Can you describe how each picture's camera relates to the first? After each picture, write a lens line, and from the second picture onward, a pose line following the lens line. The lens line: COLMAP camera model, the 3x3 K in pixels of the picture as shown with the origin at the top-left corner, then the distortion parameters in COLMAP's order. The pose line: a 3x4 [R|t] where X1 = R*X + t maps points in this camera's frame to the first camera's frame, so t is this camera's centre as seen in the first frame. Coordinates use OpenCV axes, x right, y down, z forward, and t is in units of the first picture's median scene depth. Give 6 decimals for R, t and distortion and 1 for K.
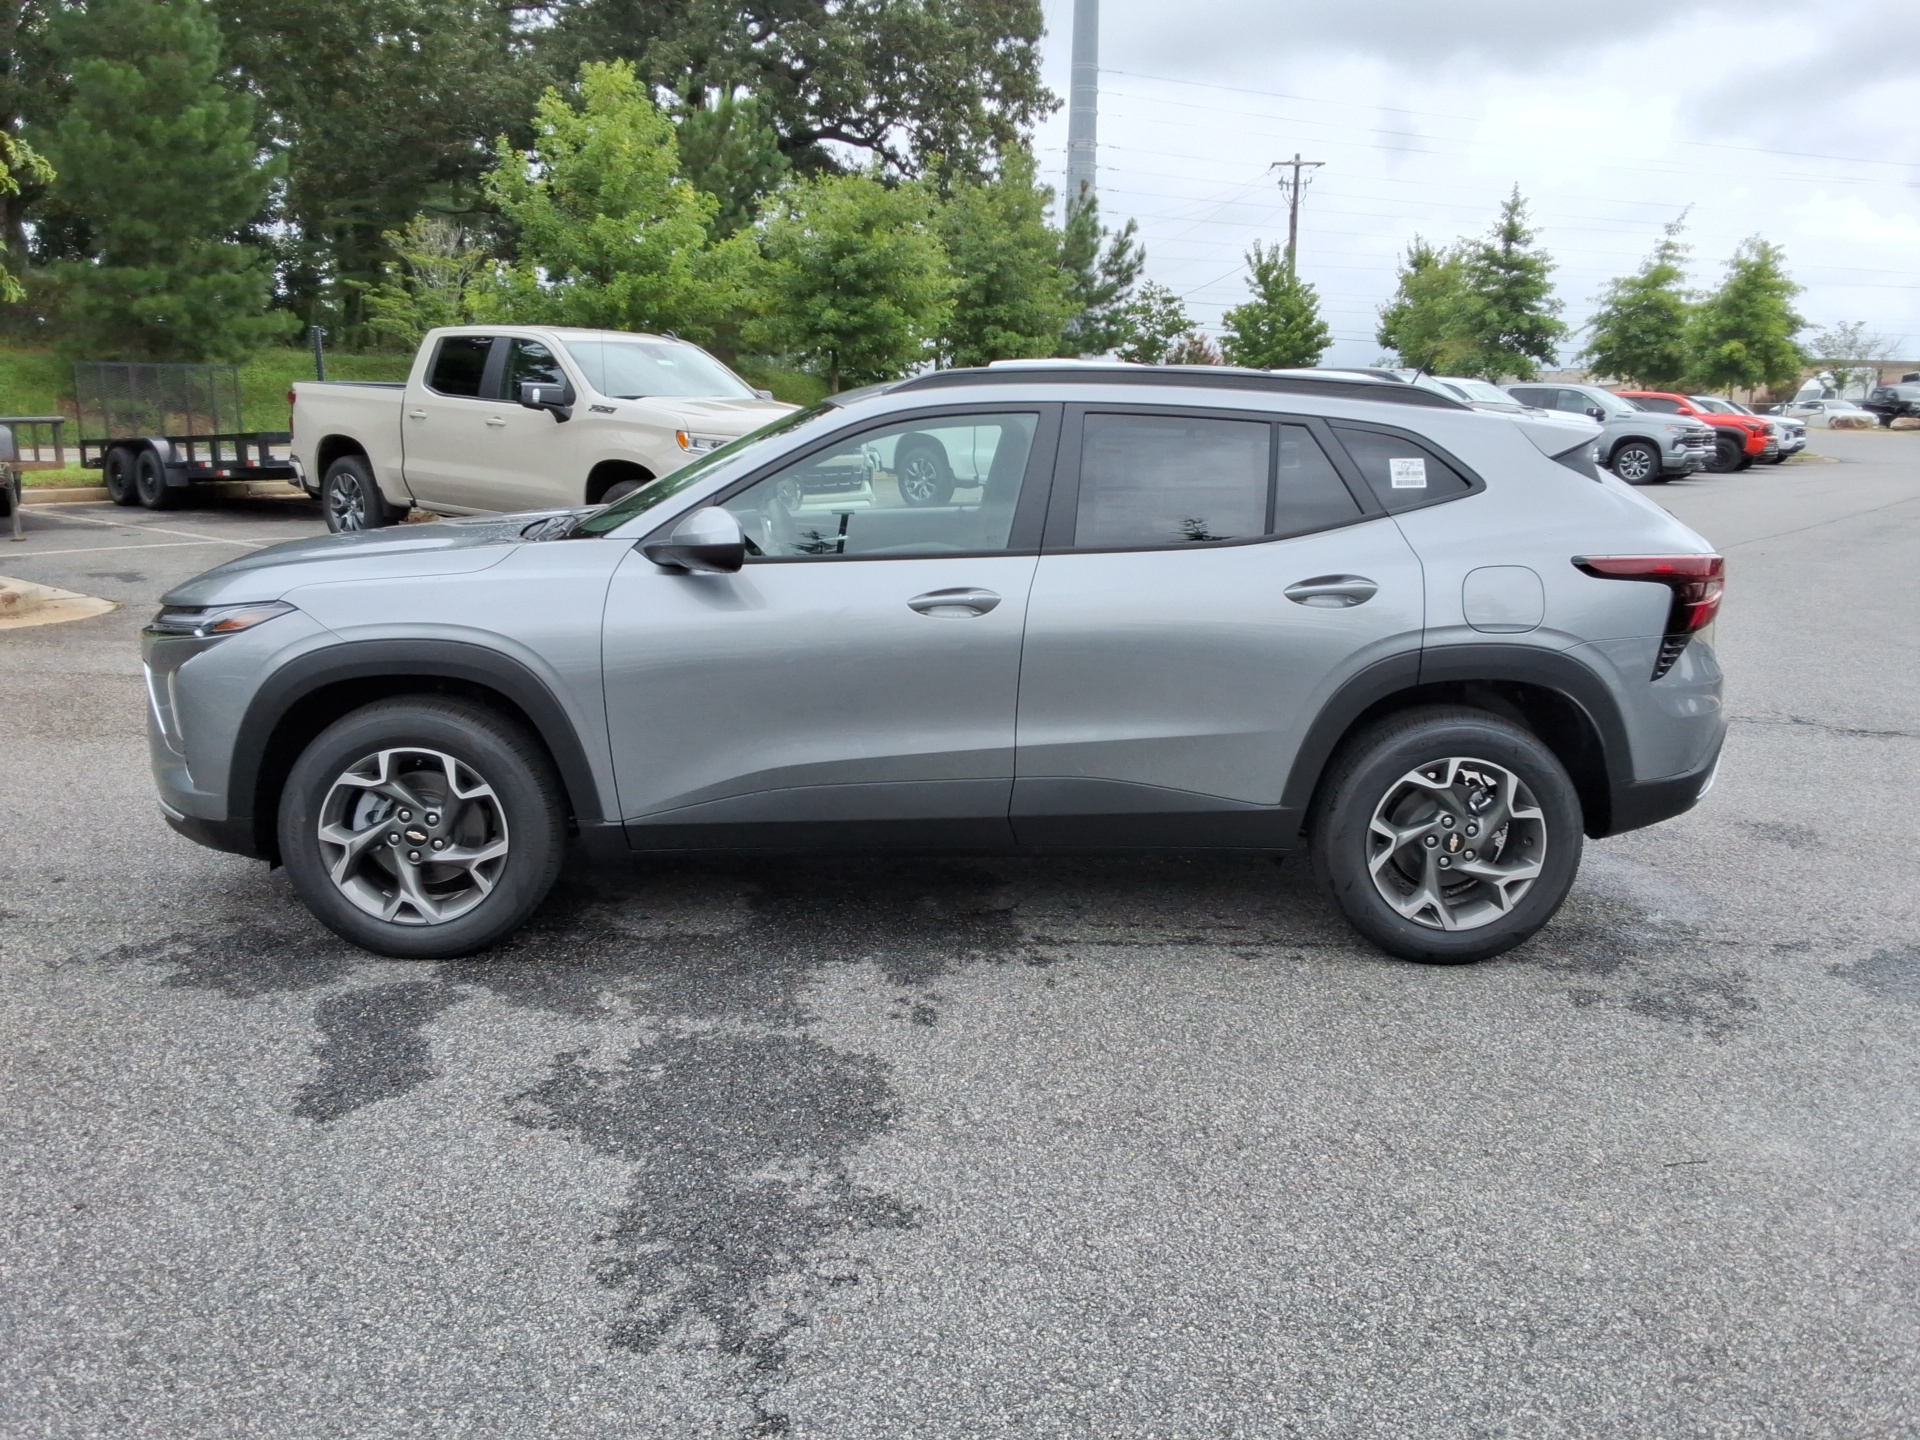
lens RADIAL K [[1538.5, 0, 978.4], [0, 1538.5, 701.8], [0, 0, 1]] dist [0.113940, -0.178257]
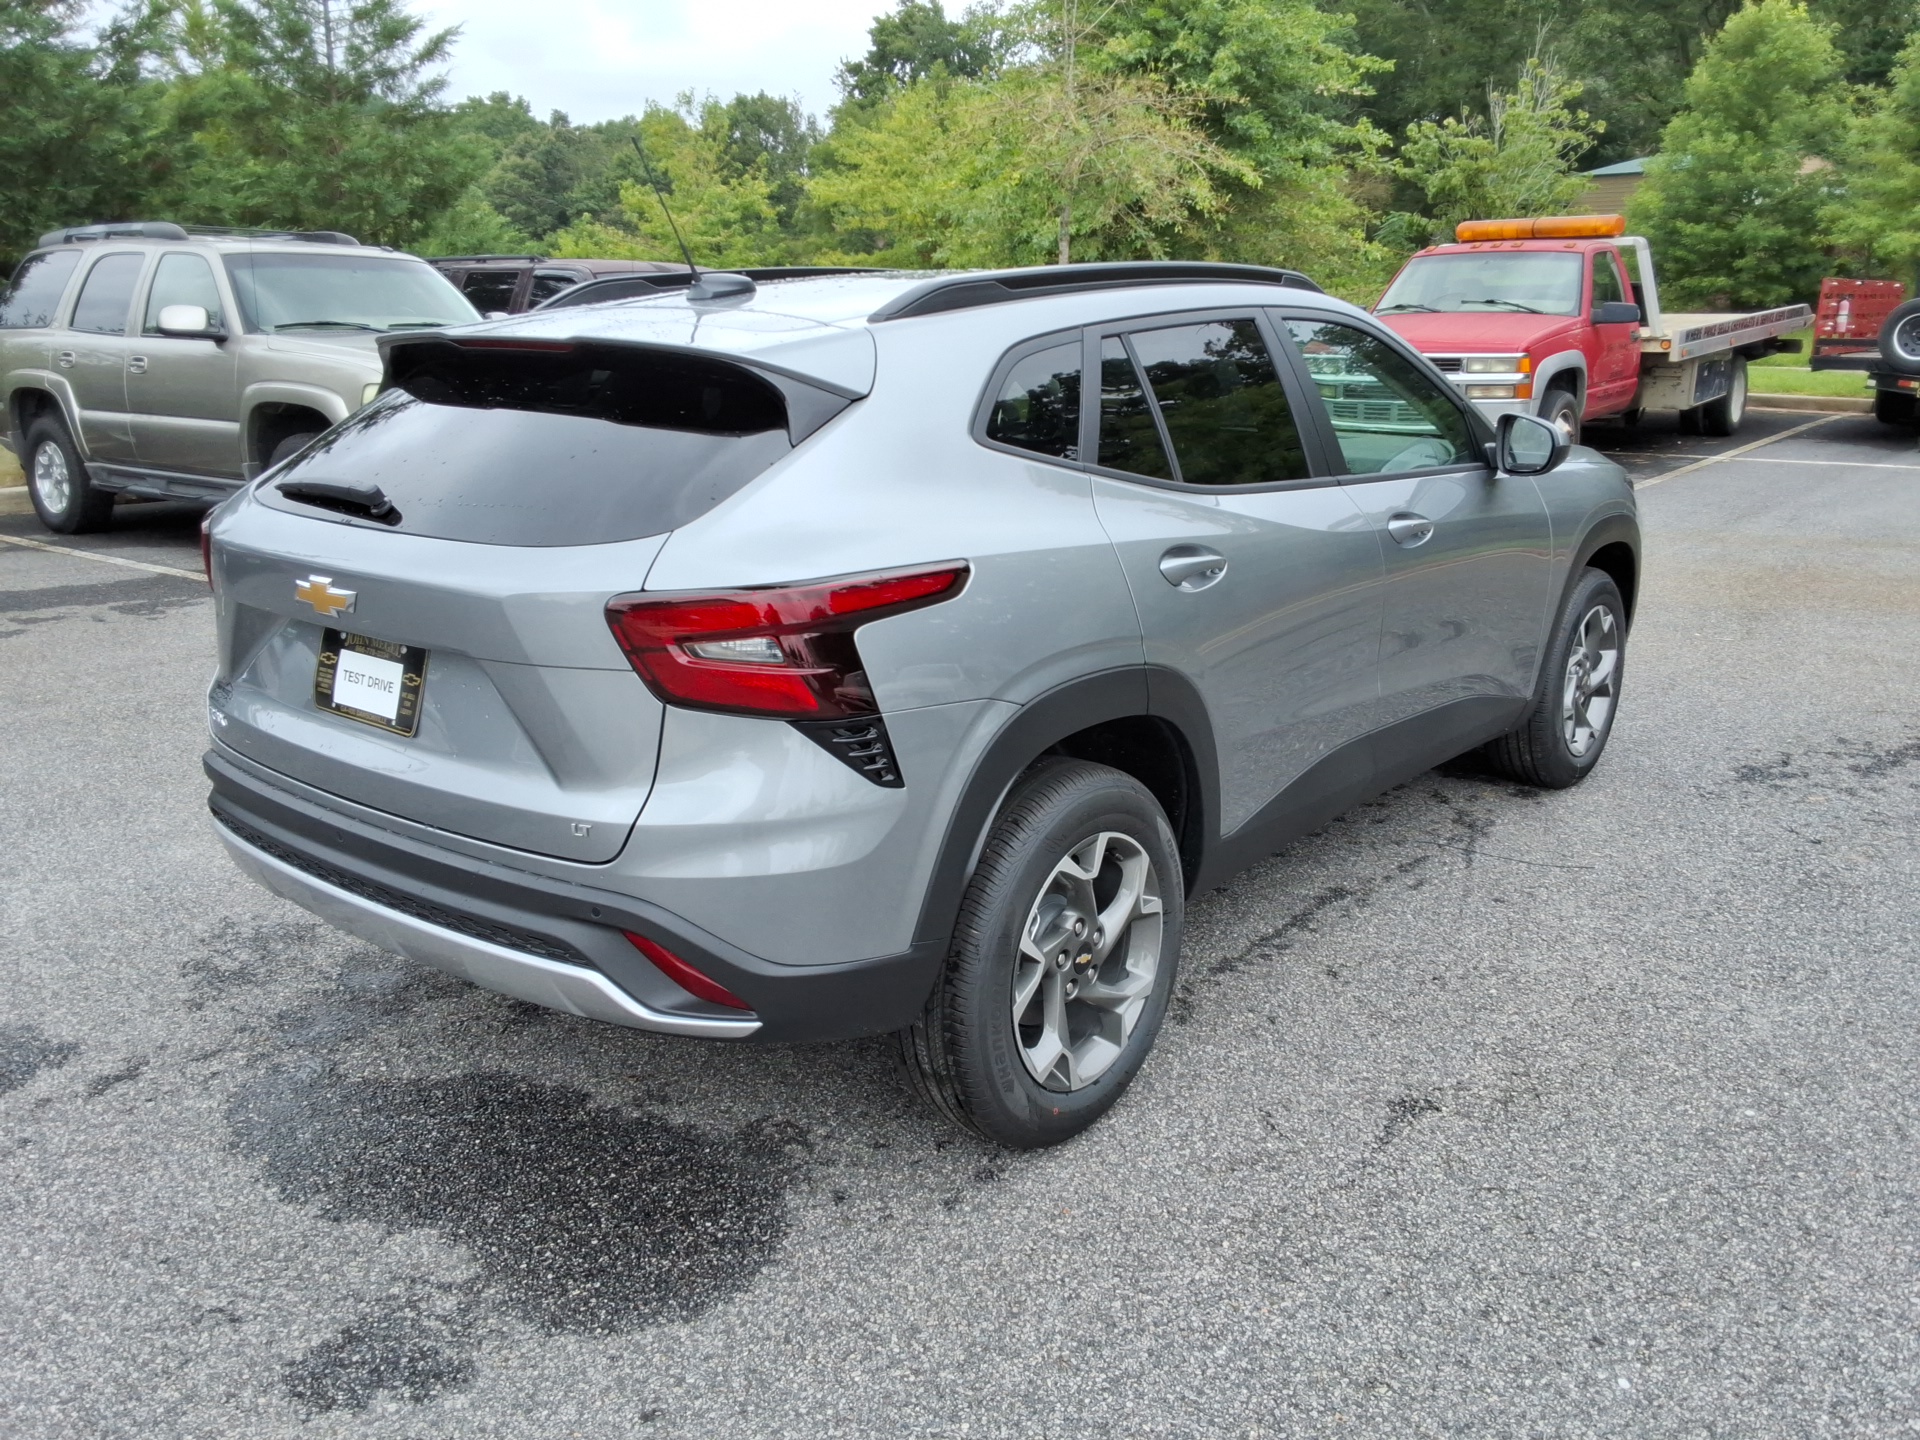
lens RADIAL K [[1534.9, 0, 962.3], [0, 1534.9, 715.6], [0, 0, 1]] dist [0.090655, -0.135400]
pose [[-0.660659, 0.177881, -0.729307, 0.110997], [-0.155795, 0.917878, 0.365004, -0.045492], [0.734342, 0.354765, -0.578691, 0.240876]]
